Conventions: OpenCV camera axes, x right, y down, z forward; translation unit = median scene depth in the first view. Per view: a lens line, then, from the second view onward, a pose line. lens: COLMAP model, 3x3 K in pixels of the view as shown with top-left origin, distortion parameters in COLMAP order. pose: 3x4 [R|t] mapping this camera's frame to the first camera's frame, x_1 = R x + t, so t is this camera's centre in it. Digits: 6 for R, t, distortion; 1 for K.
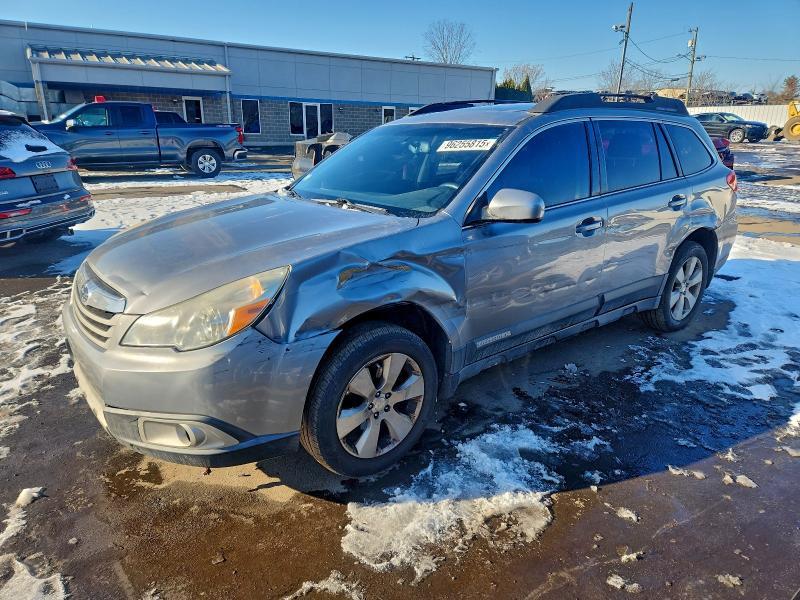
lens RADIAL K [[612.4, 0, 396.6], [0, 612.4, 299.2], [0, 0, 1]] dist [0.020661, -0.010455]
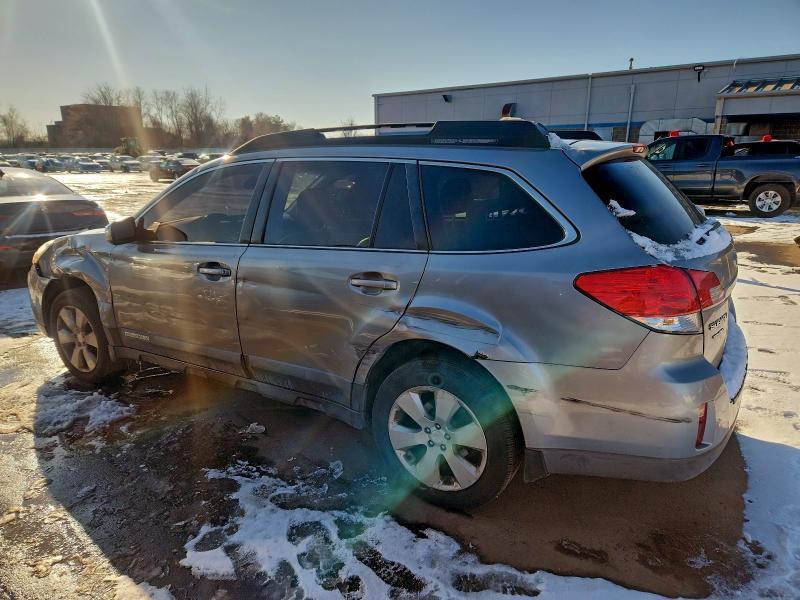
lens RADIAL K [[612.4, 0, 398.7], [0, 612.4, 299.5], [0, 0, 1]] dist [0.020661, -0.010455]
pose [[0.226134, 0.206182, -0.952025, 0.988611], [-0.246661, 0.957610, 0.148802, -0.222489], [0.942349, 0.201178, 0.267405, 0.778722]]
